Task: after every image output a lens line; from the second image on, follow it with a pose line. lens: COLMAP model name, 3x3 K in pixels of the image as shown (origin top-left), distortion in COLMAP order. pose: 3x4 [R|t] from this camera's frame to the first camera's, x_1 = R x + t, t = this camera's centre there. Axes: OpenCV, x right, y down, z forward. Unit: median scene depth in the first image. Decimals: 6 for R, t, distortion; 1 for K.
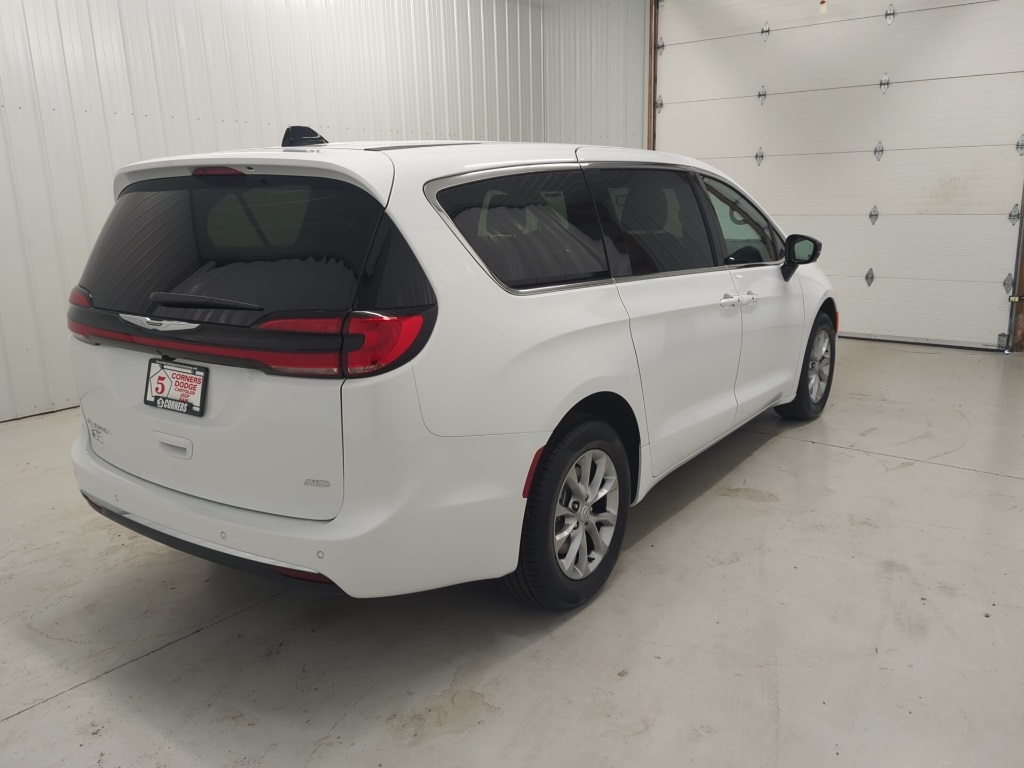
lens RADIAL K [[845.1, 0, 520.6], [0, 845.1, 378.3], [0, 0, 1]] dist [0.047790, -0.056357]
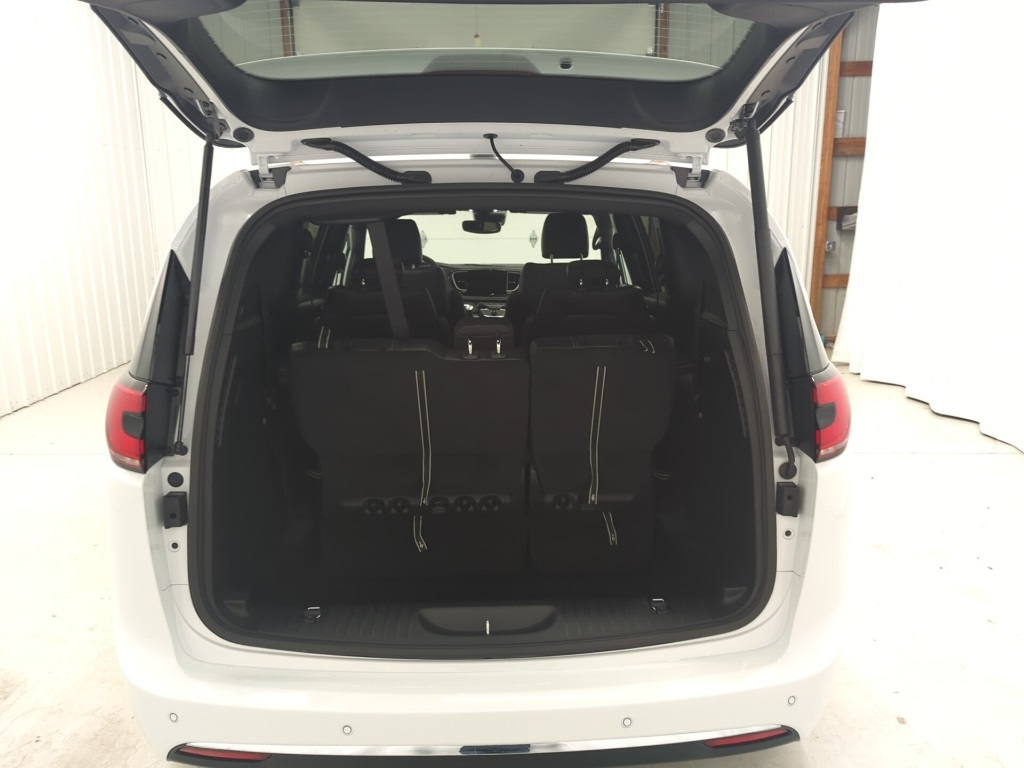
lens RADIAL K [[845.1, 0, 520.6], [0, 845.1, 378.3], [0, 0, 1]] dist [0.047790, -0.056357]
pose [[0.792704, -0.111132, 0.599391, -0.753323], [0.125222, 0.991960, 0.018310, -0.106024], [-0.596606, 0.060543, 0.800247, 0.459855]]
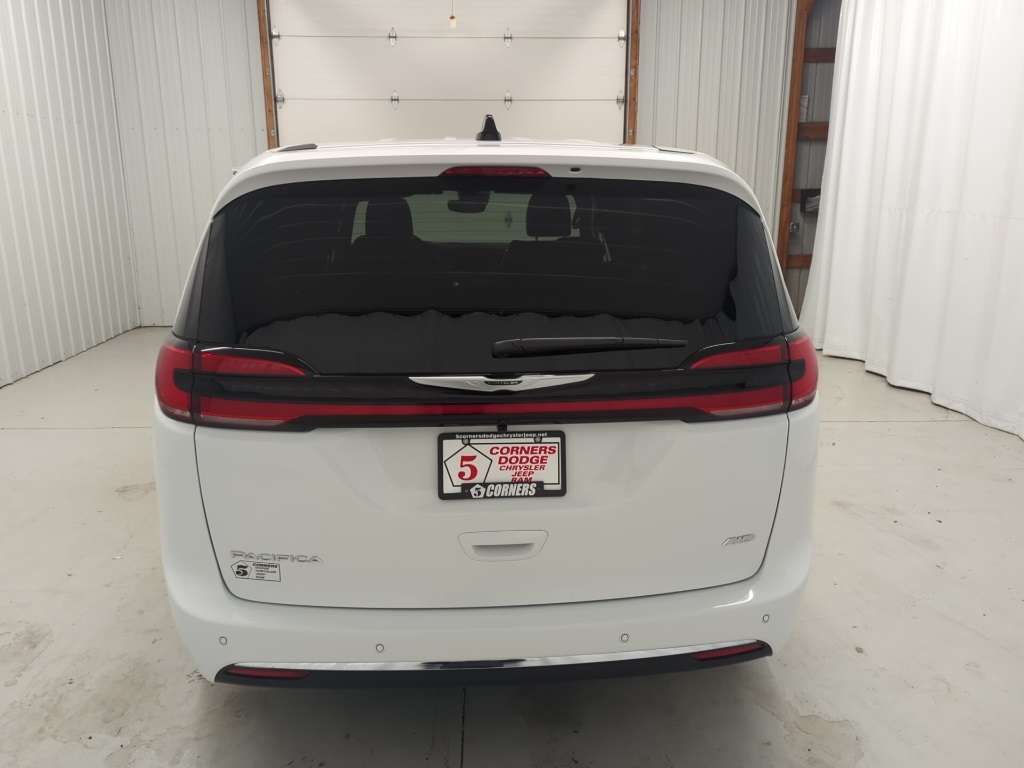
lens RADIAL K [[845.1, 0, 520.6], [0, 845.1, 378.3], [0, 0, 1]] dist [0.047790, -0.056357]
pose [[0.767514, -0.126850, 0.628356, -0.835540], [0.127805, 0.990827, 0.043914, -0.093420], [-0.628162, 0.046602, 0.776685, 0.416895]]
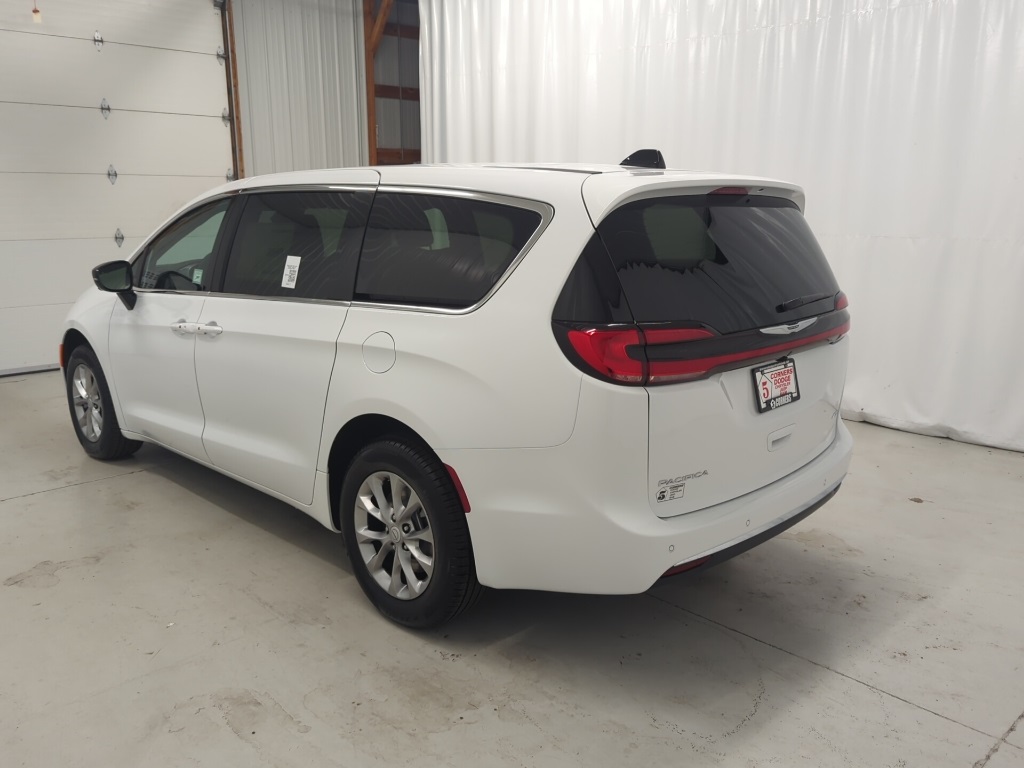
lens RADIAL K [[845.1, 0, 520.6], [0, 845.1, 378.3], [0, 0, 1]] dist [0.047790, -0.056357]
pose [[0.144730, -0.184442, 0.972129, -1.512900], [0.213166, 0.965215, 0.151394, -0.234552], [-0.966237, 0.185313, 0.179013, 1.113274]]
